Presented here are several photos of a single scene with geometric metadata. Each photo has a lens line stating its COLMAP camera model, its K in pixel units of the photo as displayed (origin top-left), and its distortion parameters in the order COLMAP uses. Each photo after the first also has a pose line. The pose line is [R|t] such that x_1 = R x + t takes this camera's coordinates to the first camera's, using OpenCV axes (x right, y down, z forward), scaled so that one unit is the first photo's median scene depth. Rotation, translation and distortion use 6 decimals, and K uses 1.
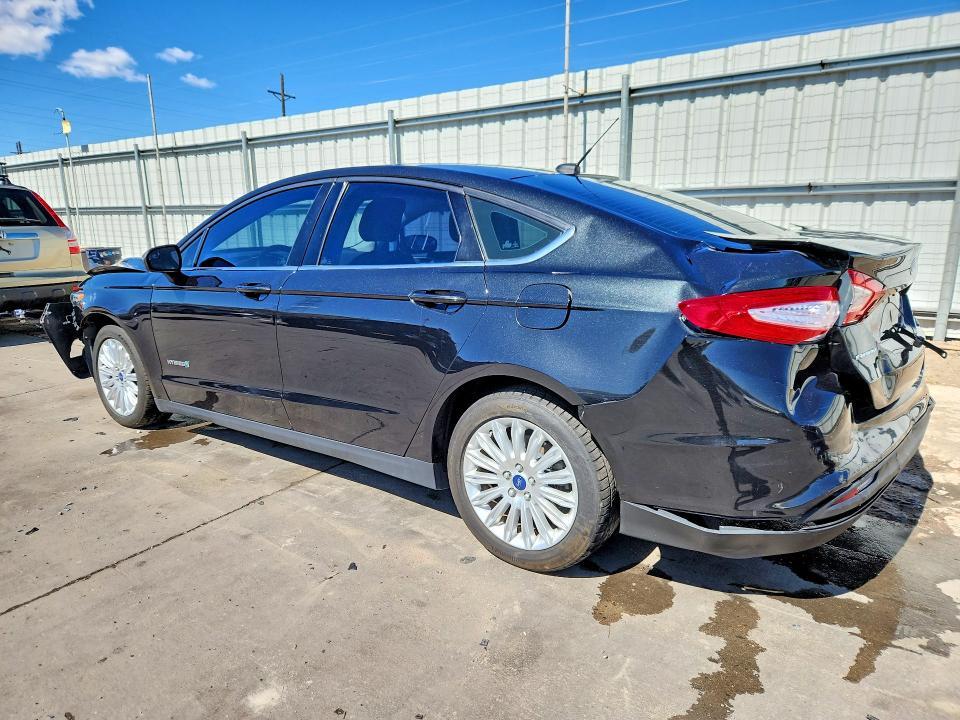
lens RADIAL K [[669.7, 0, 456.9], [0, 669.7, 392.6], [0, 0, 1]] dist [0.041218, -0.037359]
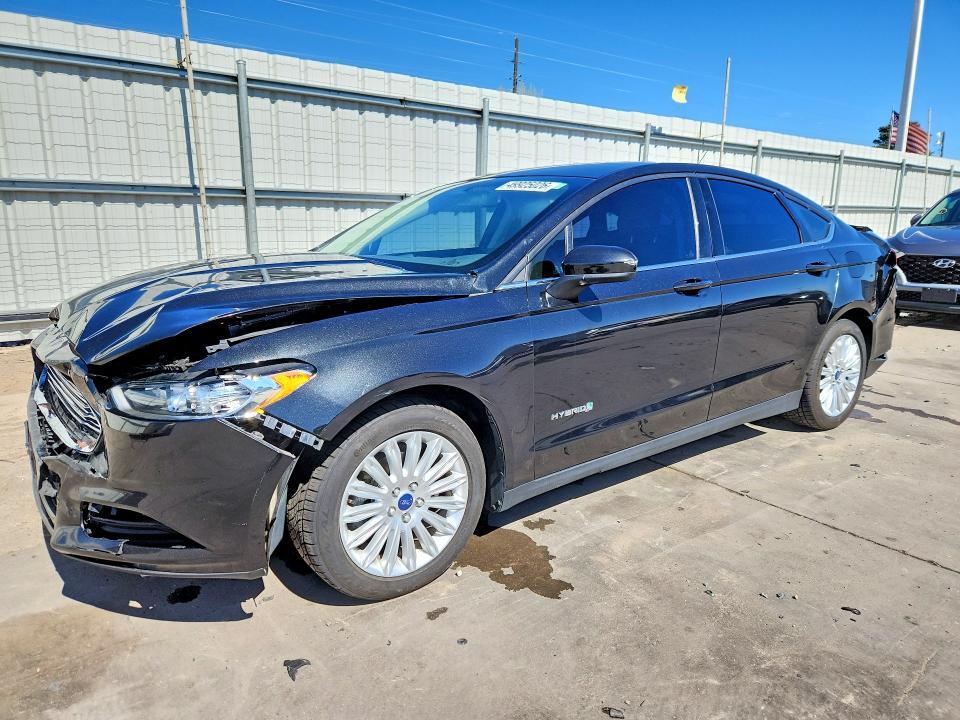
lens RADIAL K [[670.6, 0, 480.0], [0, 670.6, 360.0], [0, 0, 1]] dist [0.022042, -0.007180]
pose [[0.240982, -0.194691, 0.950801, -1.180394], [0.230130, 0.963196, 0.138903, -0.237927], [-0.942851, 0.185335, 0.276917, 0.937674]]
